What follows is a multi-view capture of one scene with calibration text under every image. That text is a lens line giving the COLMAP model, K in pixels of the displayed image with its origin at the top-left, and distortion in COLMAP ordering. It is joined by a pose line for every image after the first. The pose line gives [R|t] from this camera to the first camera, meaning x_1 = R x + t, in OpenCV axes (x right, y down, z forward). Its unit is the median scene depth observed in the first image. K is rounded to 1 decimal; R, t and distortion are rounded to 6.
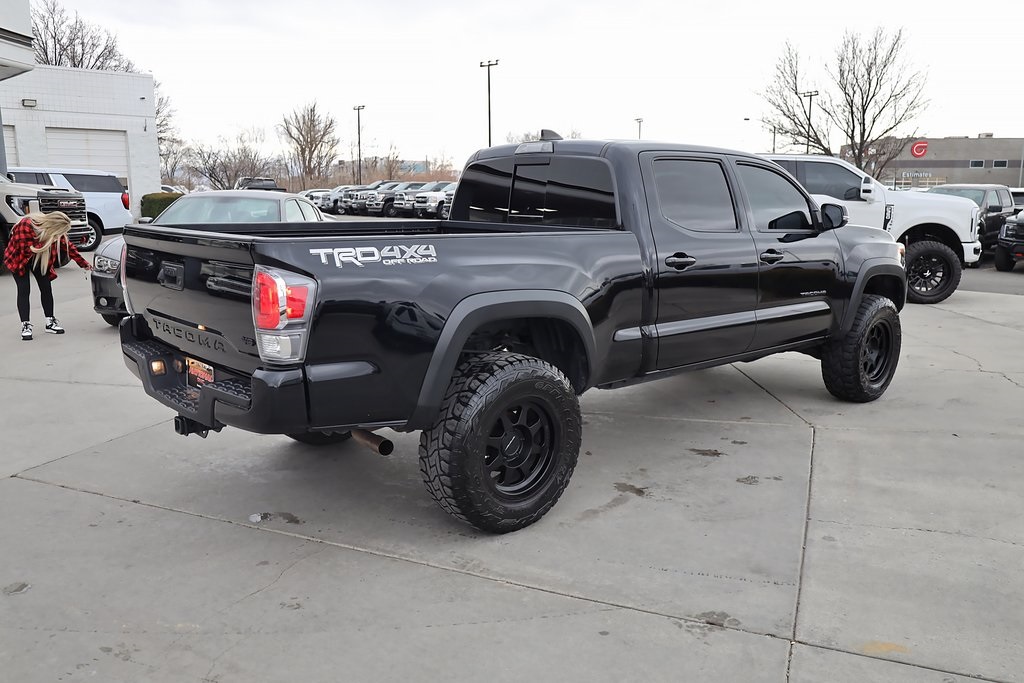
lens RADIAL K [[868.7, 0, 512.0], [0, 868.7, 341.5], [0, 0, 1]] dist [-0.003160, -0.002315]
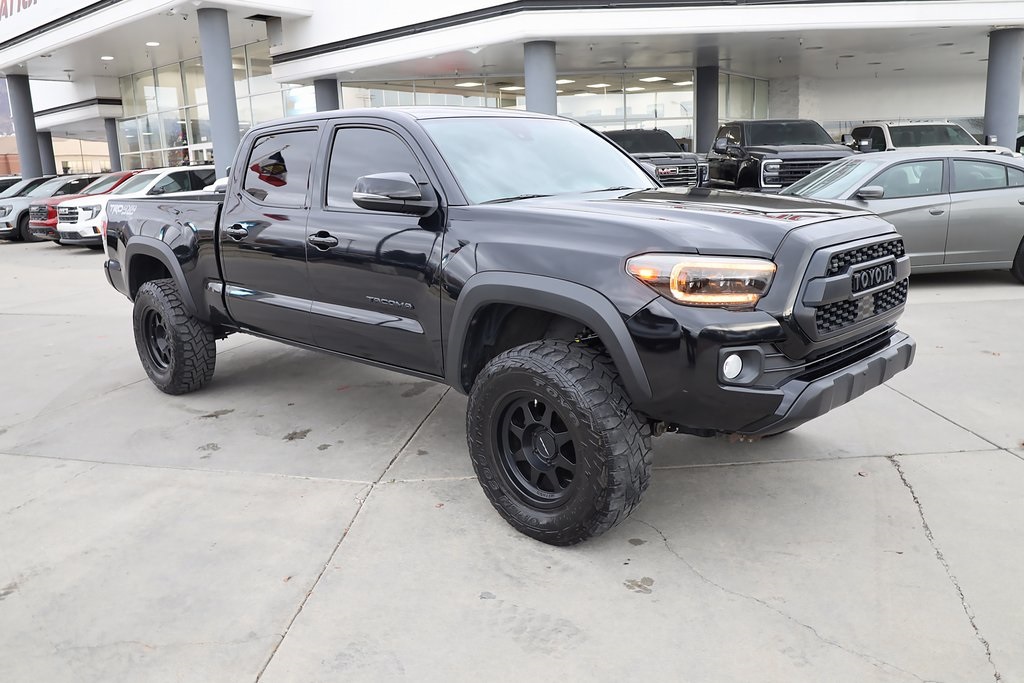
lens RADIAL K [[811.7, 0, 512.0], [0, 811.7, 341.5], [0, 0, 1]] dist [0.003769, 0.002749]
pose [[0.026223, 0.205136, -0.978382, 1.164917], [-0.131574, 0.970912, 0.200044, -0.201621], [0.990959, 0.123484, 0.052451, 1.234189]]
